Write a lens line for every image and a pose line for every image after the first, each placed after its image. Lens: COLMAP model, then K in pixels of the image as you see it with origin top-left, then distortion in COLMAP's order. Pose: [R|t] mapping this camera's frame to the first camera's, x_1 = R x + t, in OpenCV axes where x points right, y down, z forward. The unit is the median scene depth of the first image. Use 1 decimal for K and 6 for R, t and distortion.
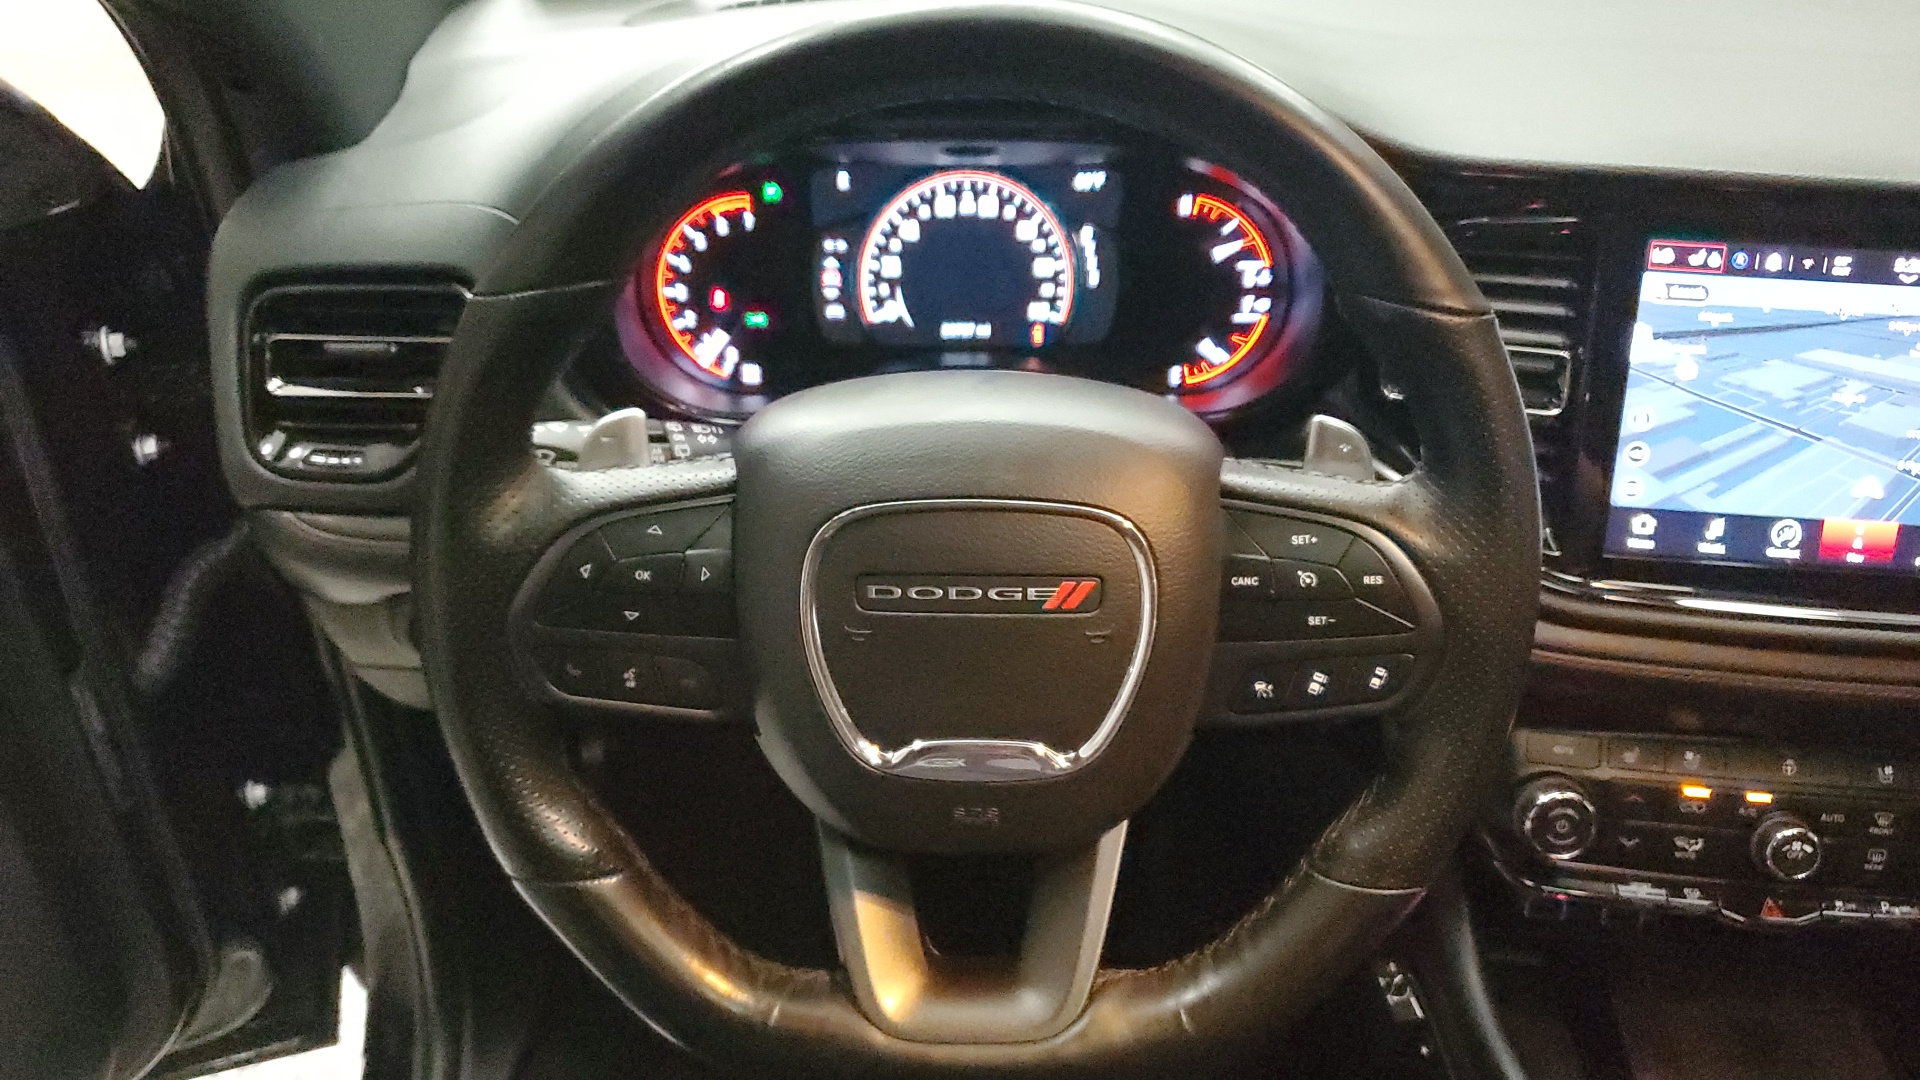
lens RADIAL K [[1518.0, 0, 977.1], [0, 1518.0, 550.6], [0, 0, 1]] dist [0.081937, -0.090248]
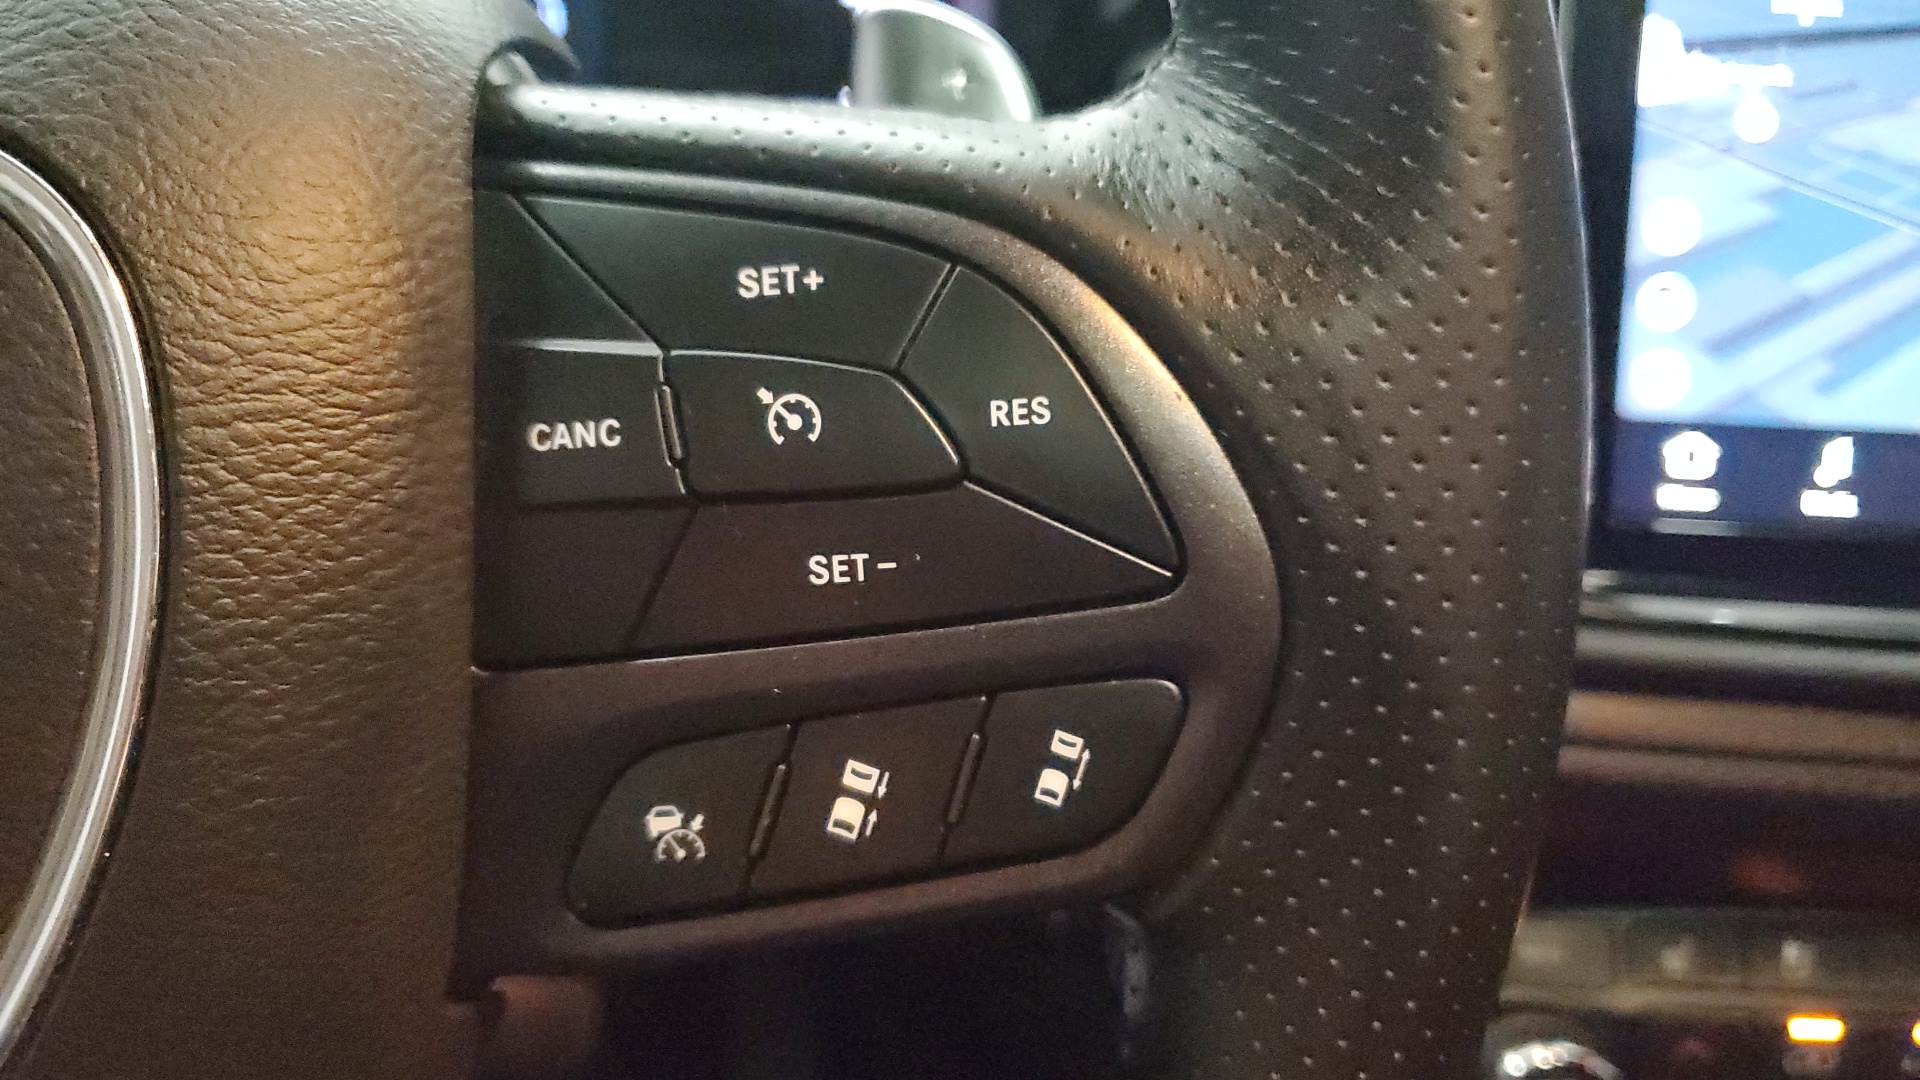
lens RADIAL K [[1518.0, 0, 996.4], [0, 1518.0, 583.5], [0, 0, 1]] dist [0.081937, -0.090248]
pose [[0.993722, -0.033561, 0.106729, 0.163886], [0.045201, 0.993058, -0.108590, 0.059005], [-0.102344, 0.112733, 0.988341, 0.534050]]
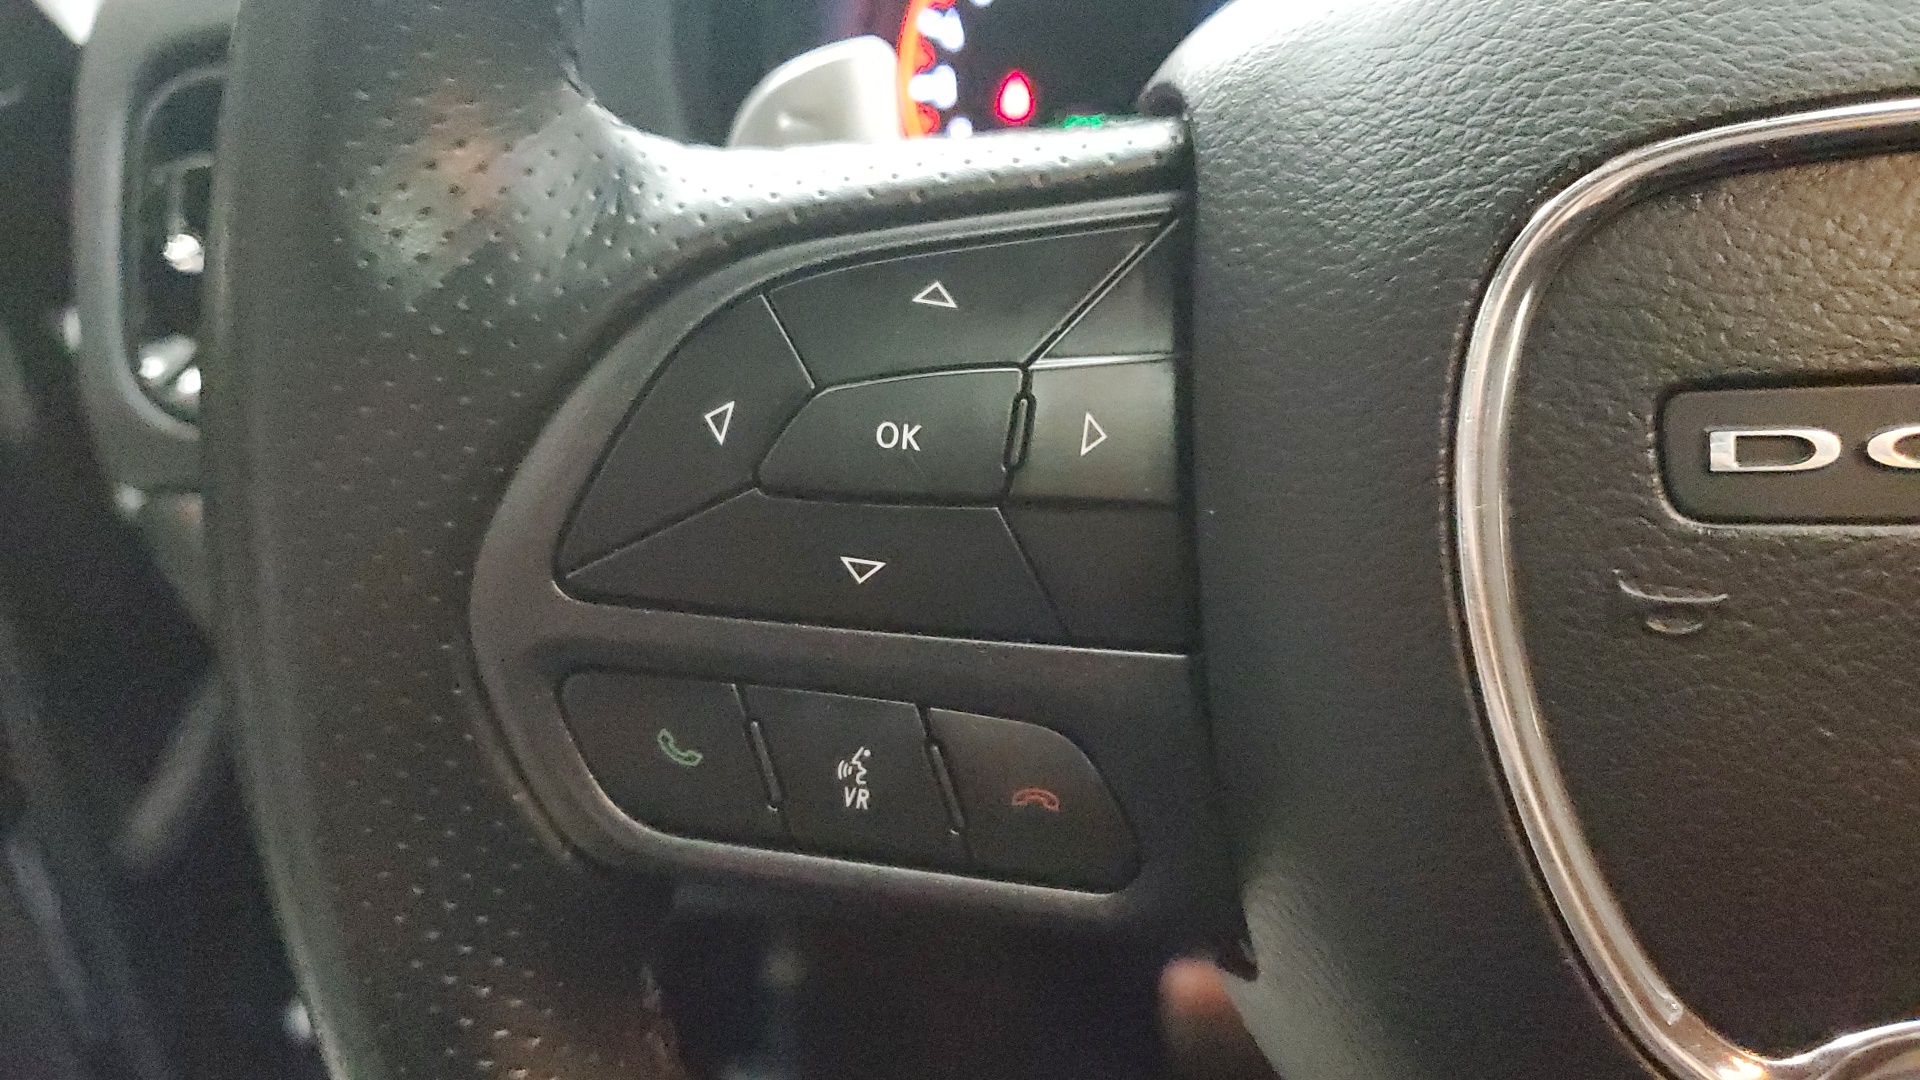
lens RADIAL K [[1518.0, 0, 981.1], [0, 1518.0, 547.4], [0, 0, 1]] dist [0.081937, -0.090248]
pose [[0.991437, -0.021984, -0.128724, -0.117198], [0.005505, 0.991888, -0.126995, 0.055660], [0.130472, 0.125199, 0.983515, 0.503516]]
